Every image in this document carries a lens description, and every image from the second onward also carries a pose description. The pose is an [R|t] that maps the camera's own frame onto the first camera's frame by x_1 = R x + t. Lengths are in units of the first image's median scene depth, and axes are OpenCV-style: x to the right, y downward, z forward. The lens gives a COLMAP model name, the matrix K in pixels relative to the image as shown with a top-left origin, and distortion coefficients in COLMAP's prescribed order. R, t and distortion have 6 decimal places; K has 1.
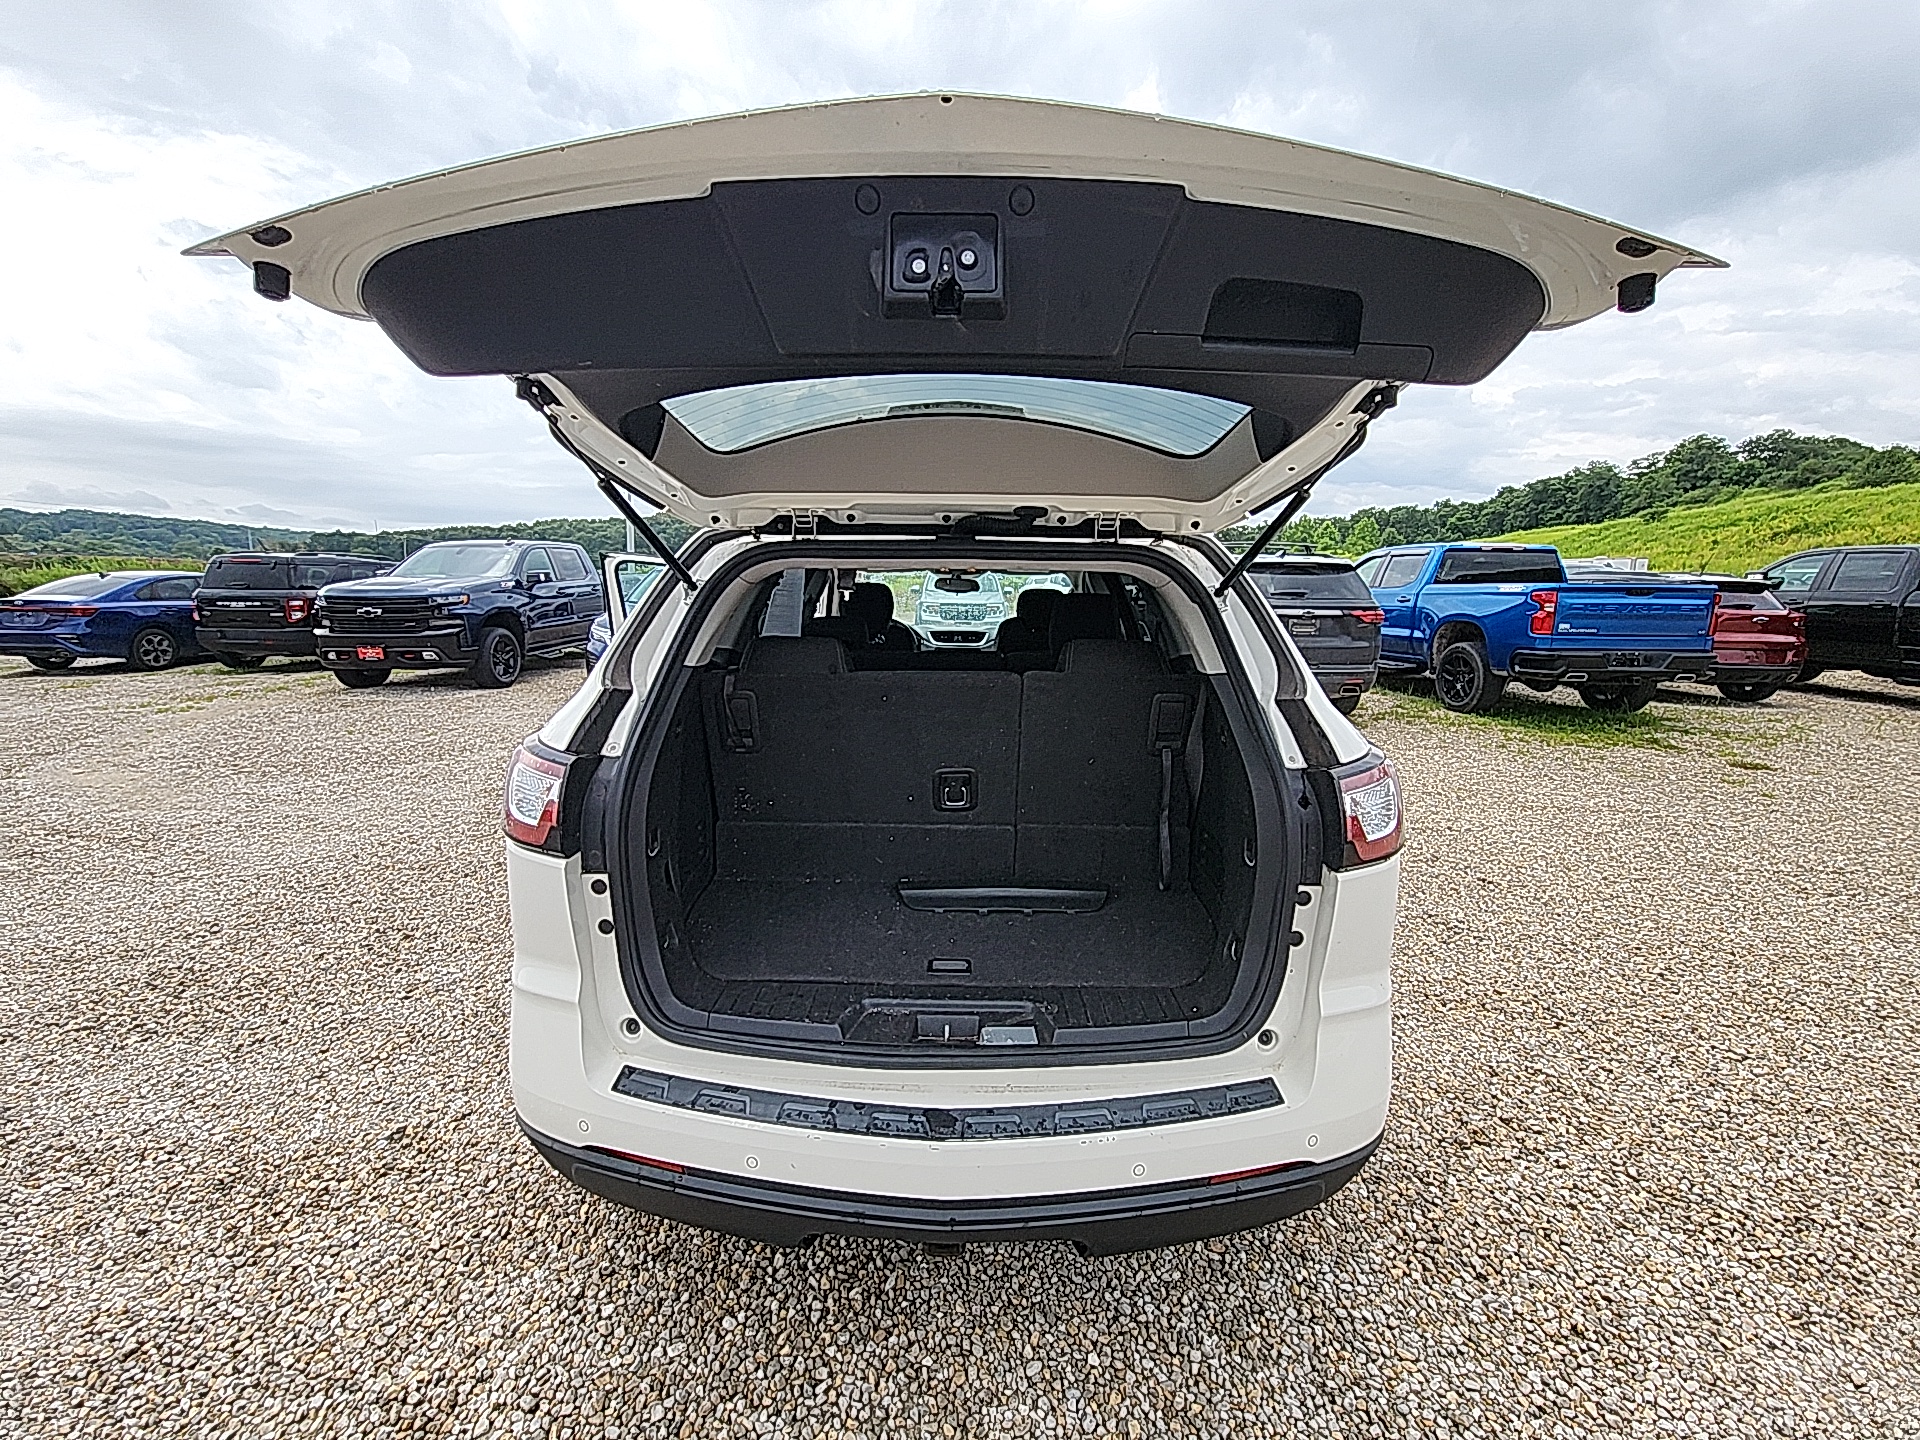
lens RADIAL K [[776.9, 0, 950.0], [0, 776.9, 697.1], [0, 0, 1]] dist [0.021412, -0.019094]
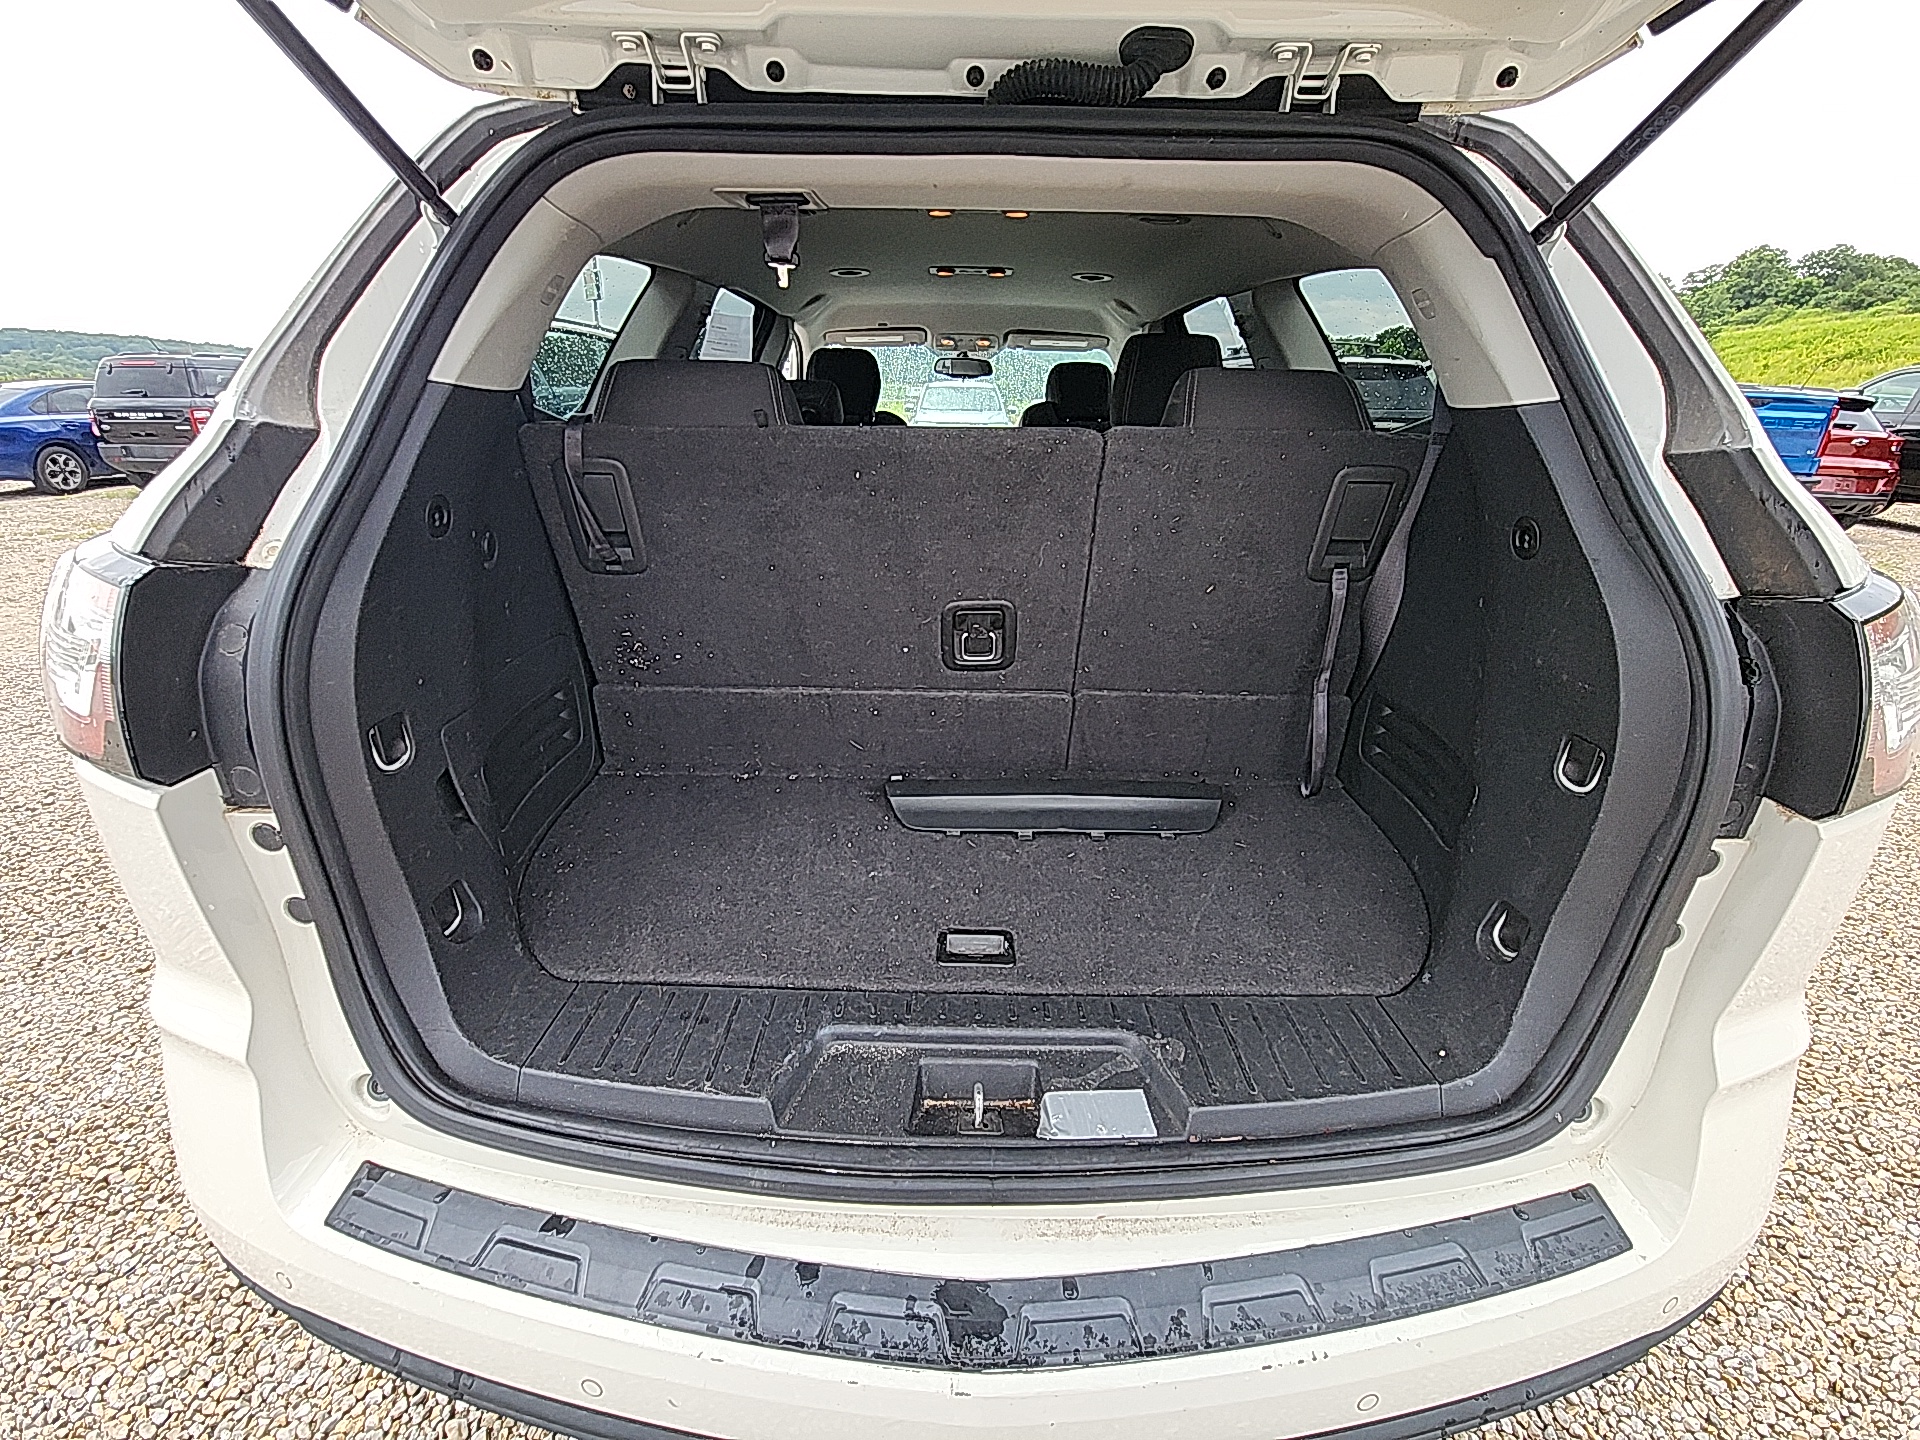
lens RADIAL K [[776.9, 0, 950.0], [0, 776.9, 697.1], [0, 0, 1]] dist [0.021412, -0.019094]
pose [[0.999969, 0.002499, 0.007414, -0.021817], [-0.003975, 0.978497, 0.206224, 0.044567], [-0.006739, -0.206247, 0.978477, 0.433308]]
